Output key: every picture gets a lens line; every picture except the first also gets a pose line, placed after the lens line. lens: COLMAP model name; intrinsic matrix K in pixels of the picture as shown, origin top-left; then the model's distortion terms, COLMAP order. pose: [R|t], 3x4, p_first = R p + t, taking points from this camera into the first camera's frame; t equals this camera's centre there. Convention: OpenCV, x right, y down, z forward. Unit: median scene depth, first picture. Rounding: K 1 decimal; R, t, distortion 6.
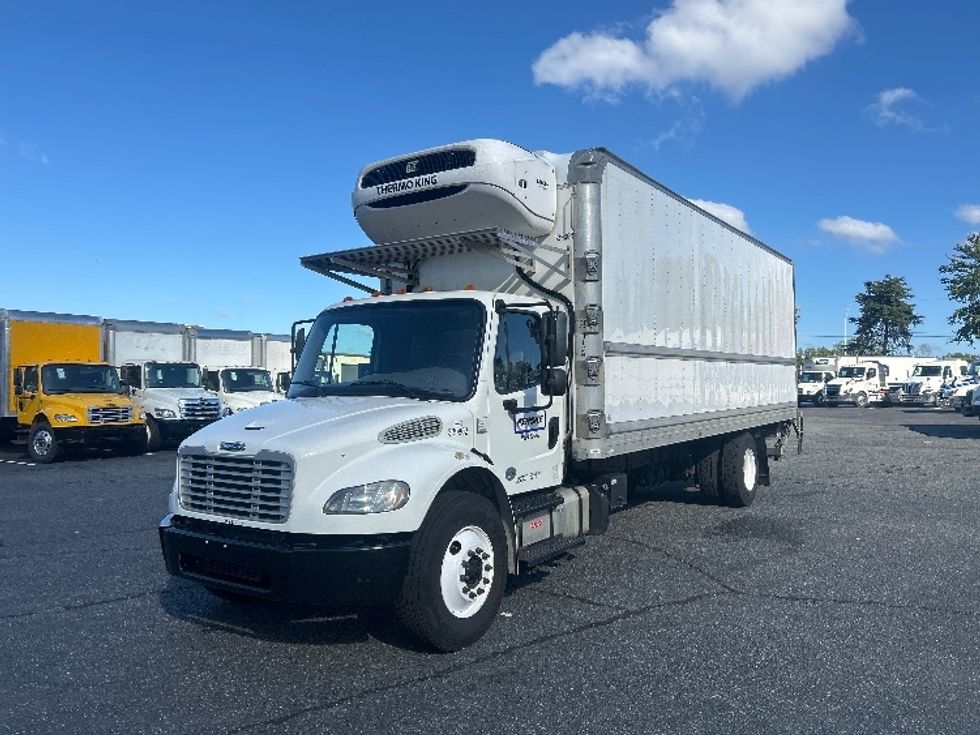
lens RADIAL K [[742.9, 0, 490.2], [0, 742.9, 351.7], [0, 0, 1]] dist [0.000953, 0.000719]
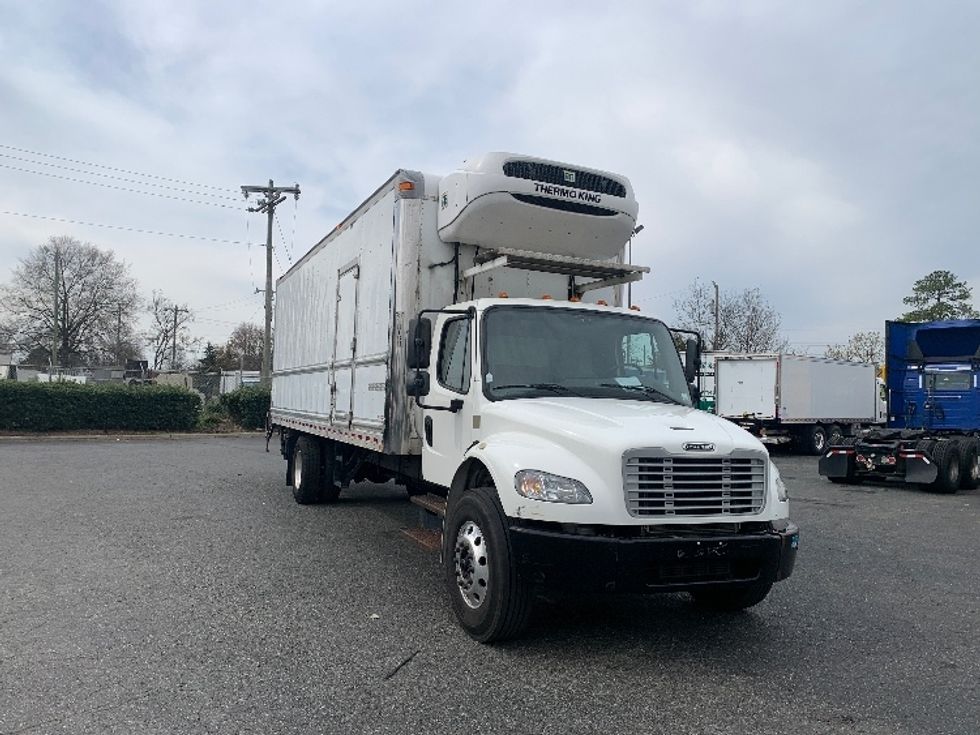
lens RADIAL K [[742.9, 0, 490.2], [0, 742.9, 351.7], [0, 0, 1]] dist [0.000953, 0.000719]
pose [[0.520287, 0.087451, 0.849502, -1.183679], [-0.089508, 0.994848, -0.047593, 0.062487], [-0.849288, -0.051275, 0.525434, 0.619981]]
